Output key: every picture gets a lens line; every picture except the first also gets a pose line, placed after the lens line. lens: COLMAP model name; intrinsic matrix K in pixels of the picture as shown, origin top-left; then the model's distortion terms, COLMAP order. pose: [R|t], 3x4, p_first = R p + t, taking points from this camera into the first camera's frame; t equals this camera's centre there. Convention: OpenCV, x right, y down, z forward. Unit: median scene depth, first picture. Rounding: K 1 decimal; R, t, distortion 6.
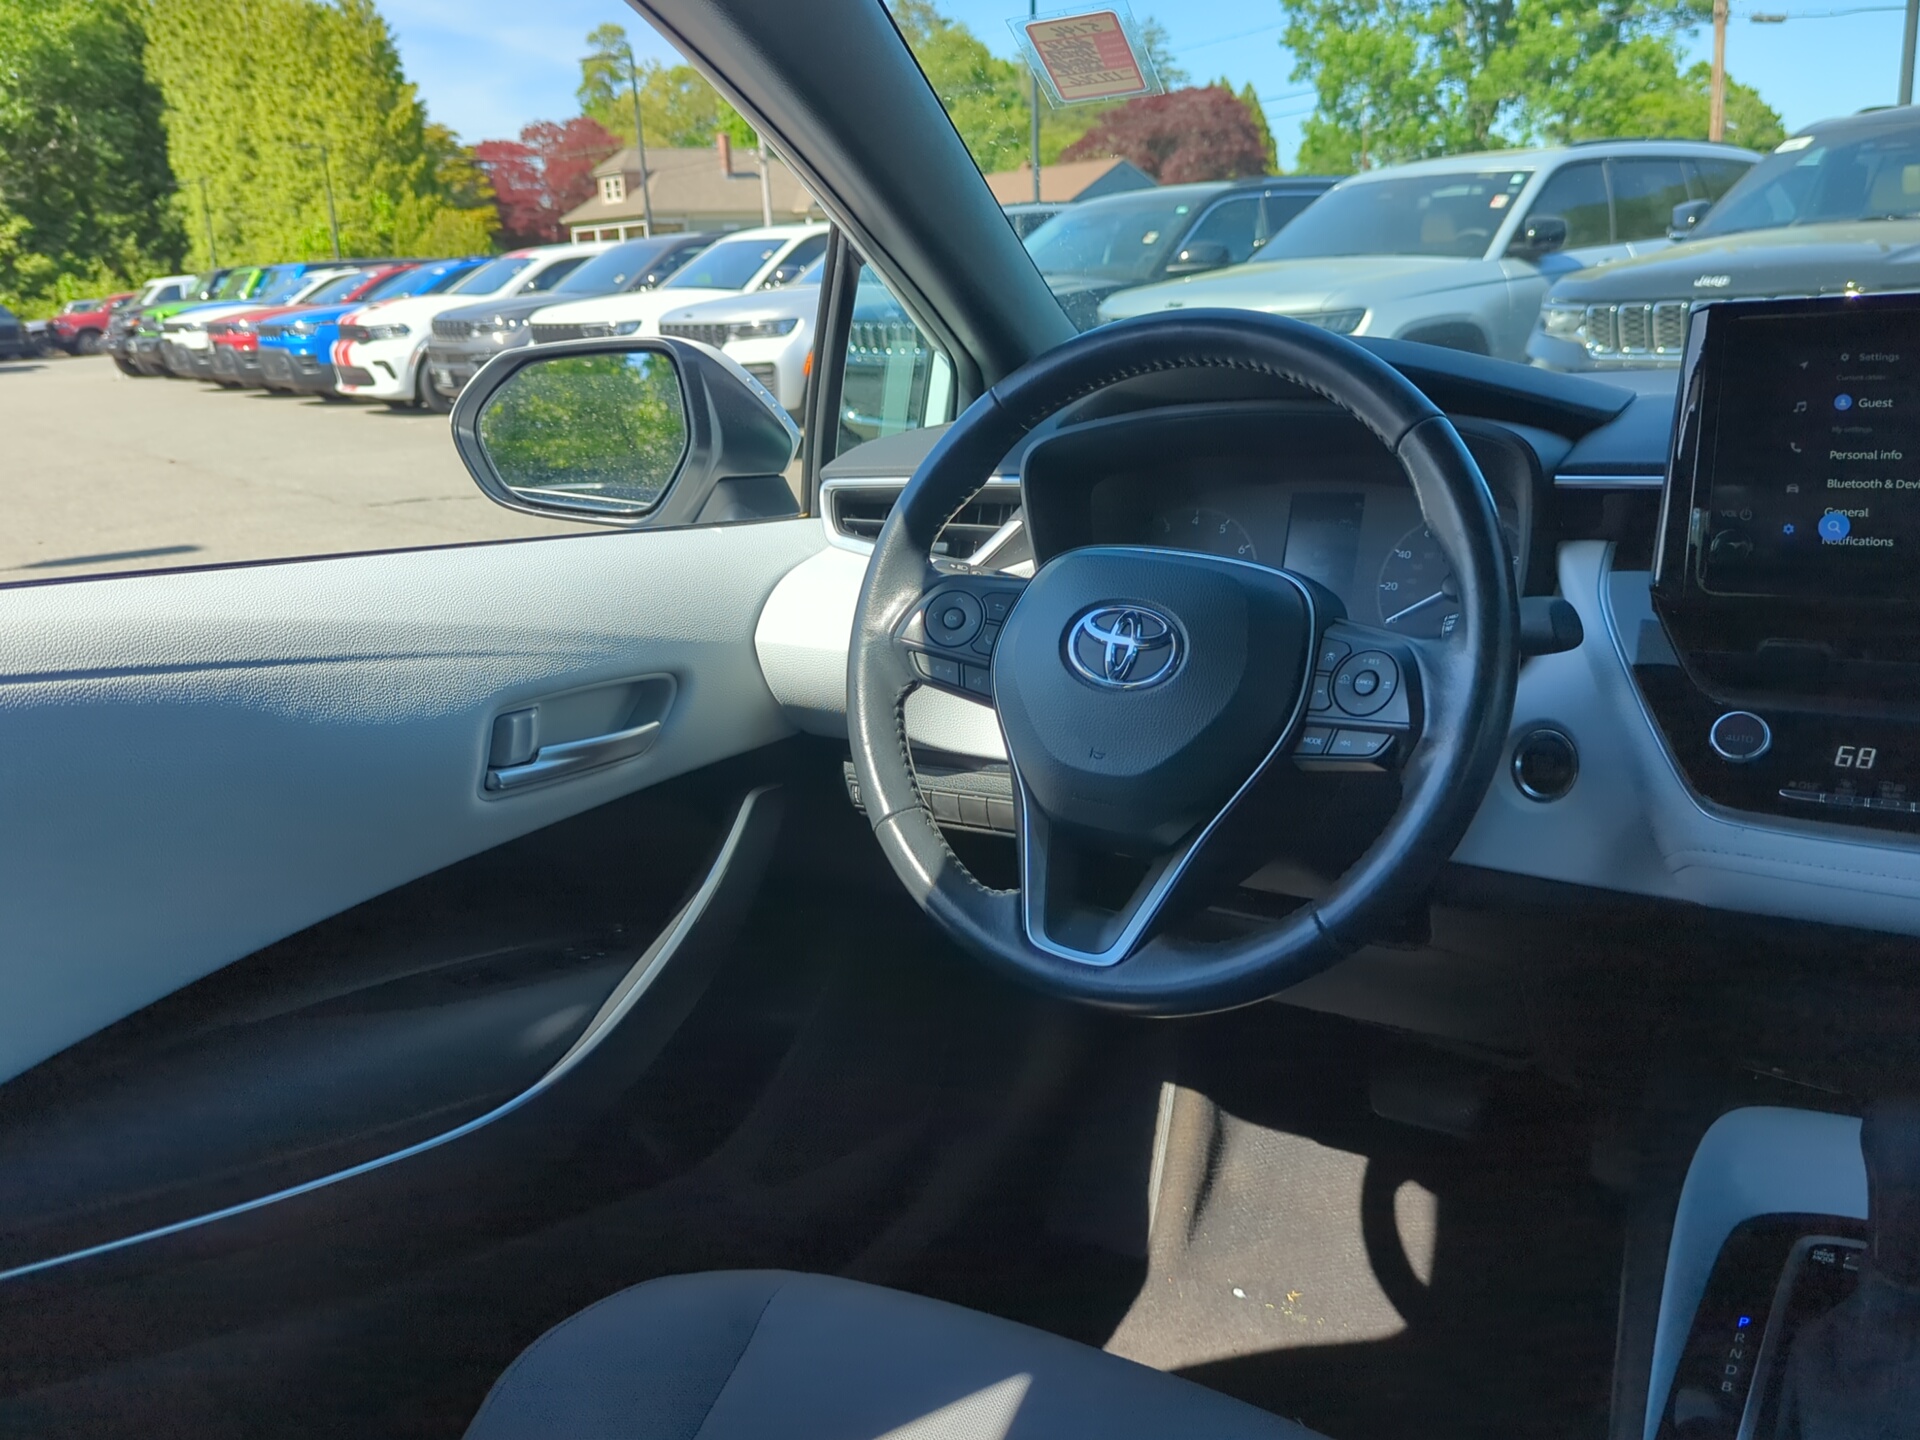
lens RADIAL K [[1566.9, 0, 971.5], [0, 1566.9, 694.5], [0, 0, 1]] dist [0.054040, -0.051364]
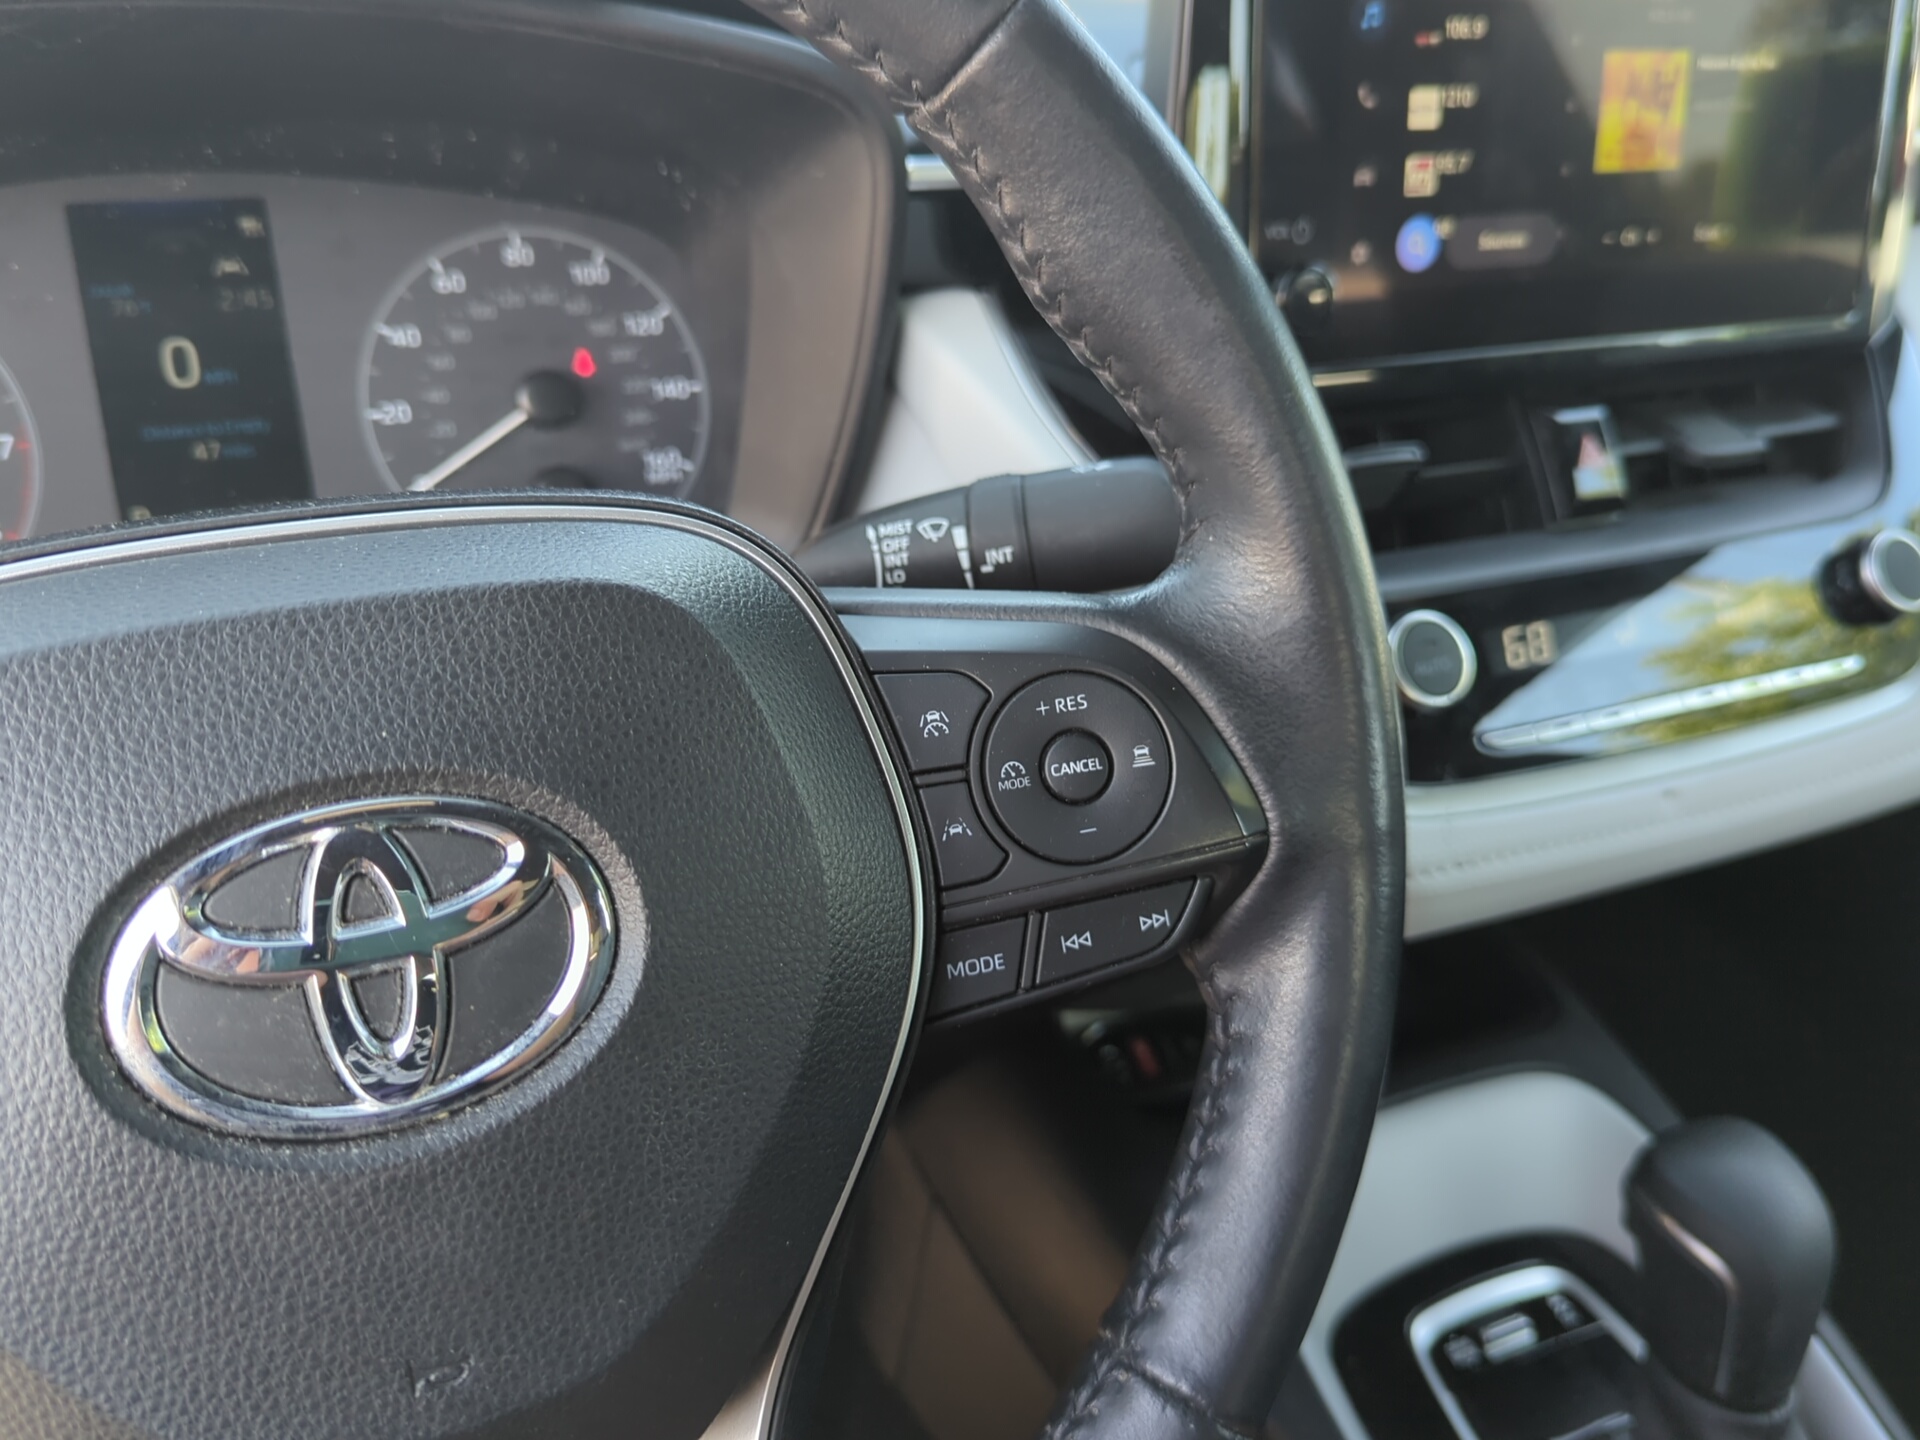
lens RADIAL K [[1703.7, 0, 975.3], [0, 1703.7, 683.0], [0, 0, 1]] dist [0.026378, -0.053135]
pose [[0.545652, -0.304601, 0.780694, -0.007639], [0.124594, 0.950736, 0.283863, -0.019669], [-0.828698, -0.057621, 0.556722, 0.103344]]
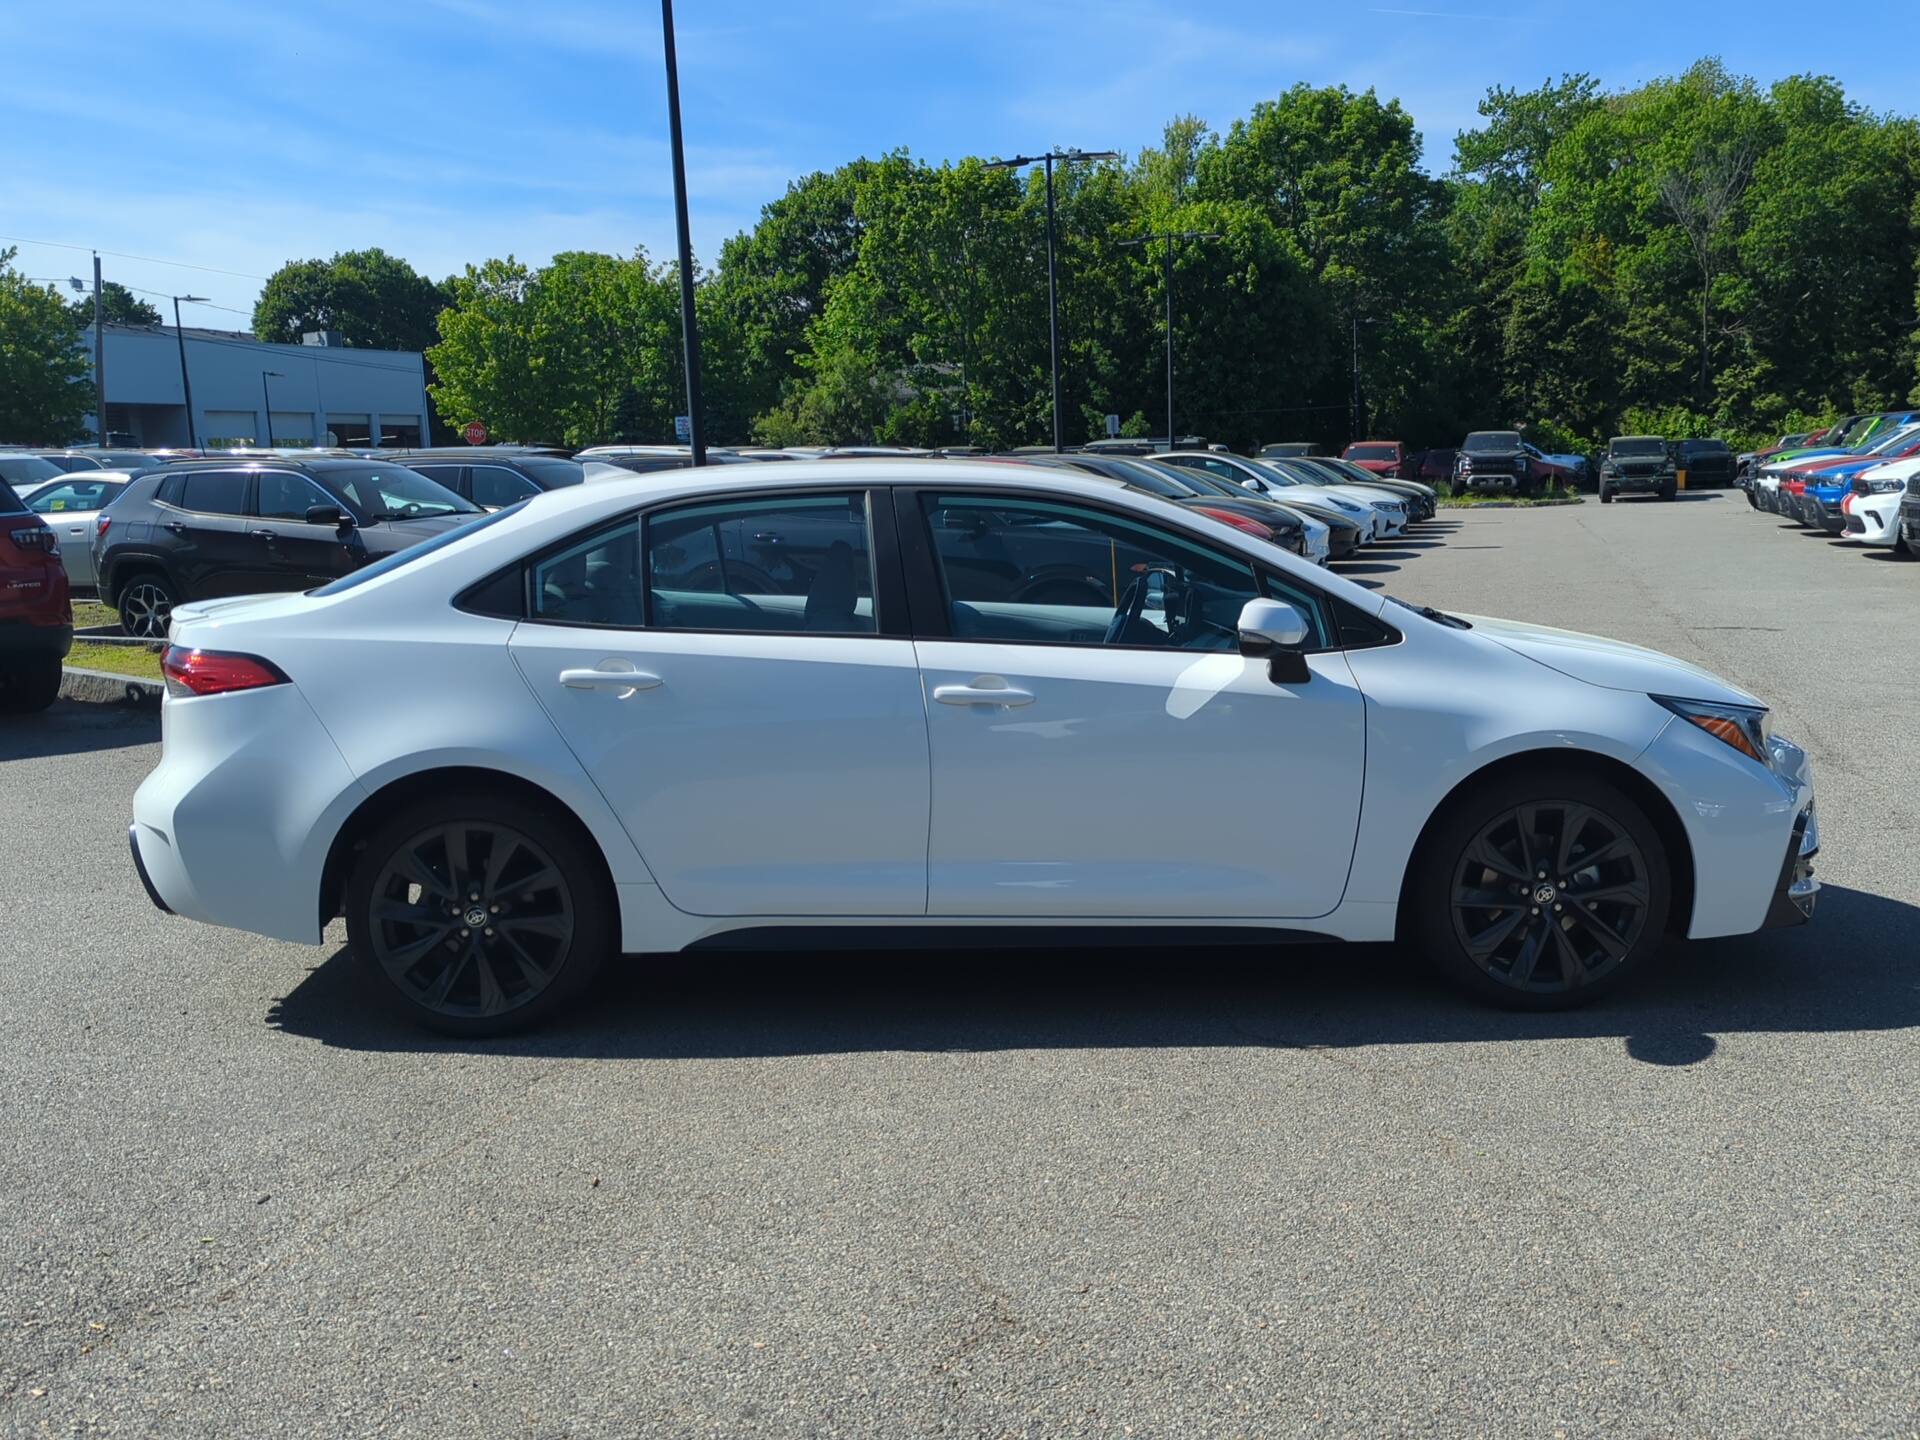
lens RADIAL K [[1566.9, 0, 969.5], [0, 1566.9, 714.6], [0, 0, 1]] dist [0.054040, -0.051364]
pose [[0.533112, 0.145489, -0.833441, 0.693532], [-0.196167, 0.979514, 0.045510, 0.020323], [0.822988, 0.139232, 0.550731, -0.390880]]
